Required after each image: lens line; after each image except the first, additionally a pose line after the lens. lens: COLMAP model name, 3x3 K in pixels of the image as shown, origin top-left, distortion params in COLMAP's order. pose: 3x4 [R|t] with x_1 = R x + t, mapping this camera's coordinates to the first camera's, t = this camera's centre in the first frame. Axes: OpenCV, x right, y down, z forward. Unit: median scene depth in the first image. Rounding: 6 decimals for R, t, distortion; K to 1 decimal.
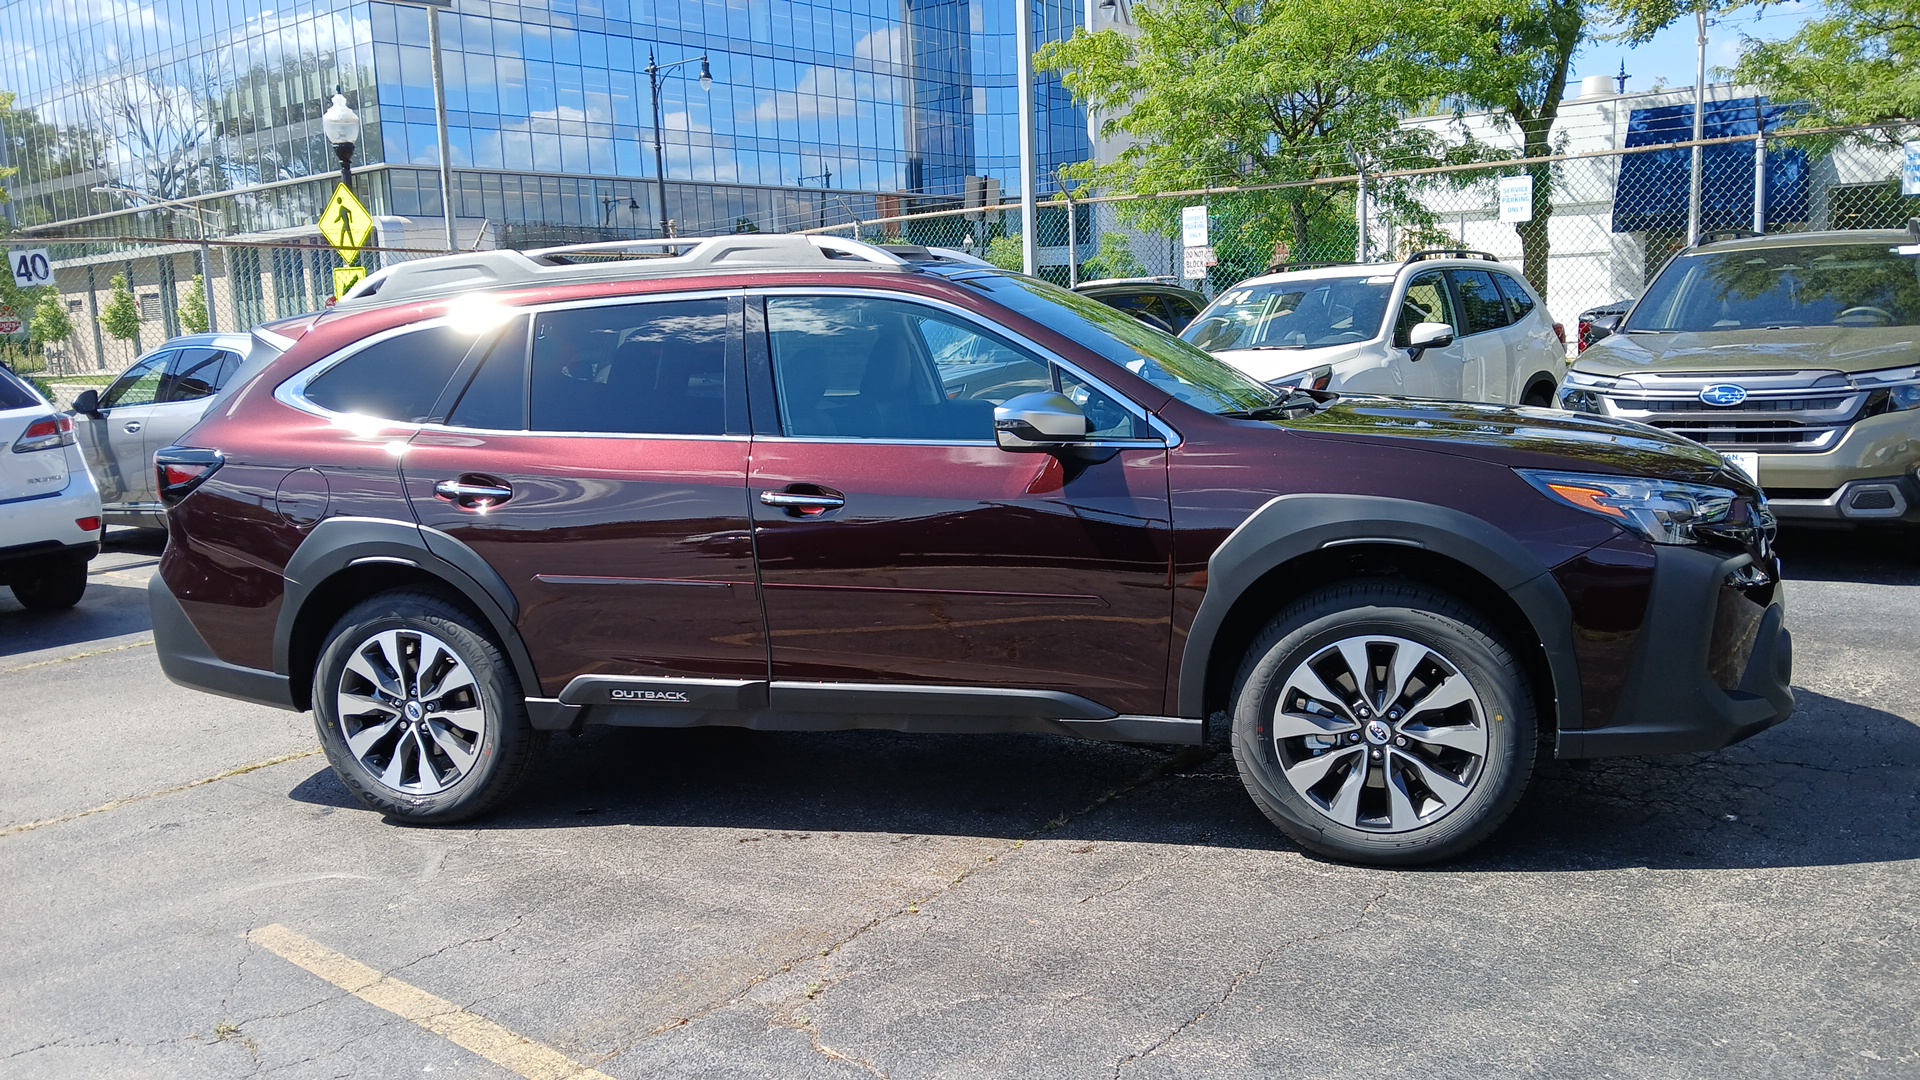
lens RADIAL K [[1507.8, 0, 956.8], [0, 1507.8, 531.6], [0, 0, 1]] dist [0.028796, -0.066127]
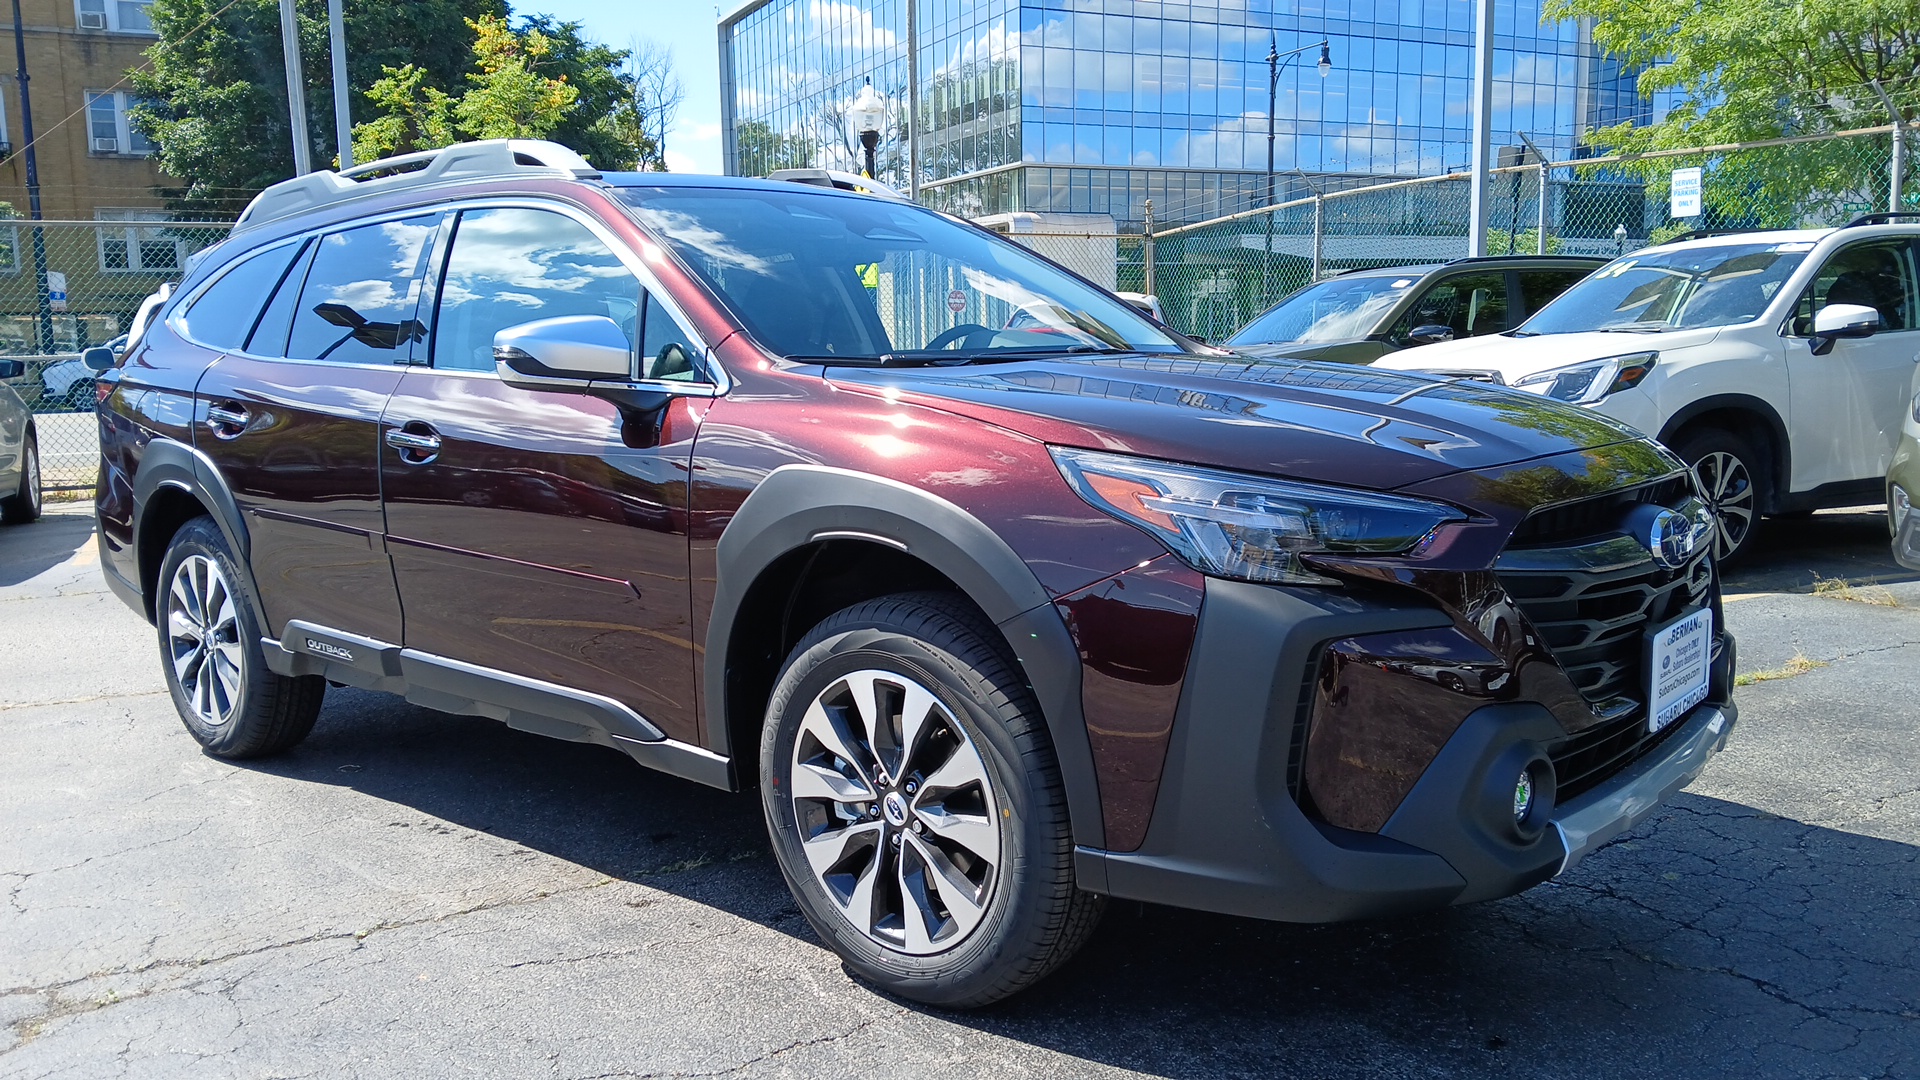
lens RADIAL K [[1507.8, 0, 960.1], [0, 1507.8, 553.9], [0, 0, 1]] dist [0.028796, -0.066127]
pose [[0.907645, 0.086912, -0.410642, 0.559378], [-0.081234, 0.996204, 0.031291, -0.009681], [0.411803, 0.004957, 0.911260, 0.353931]]
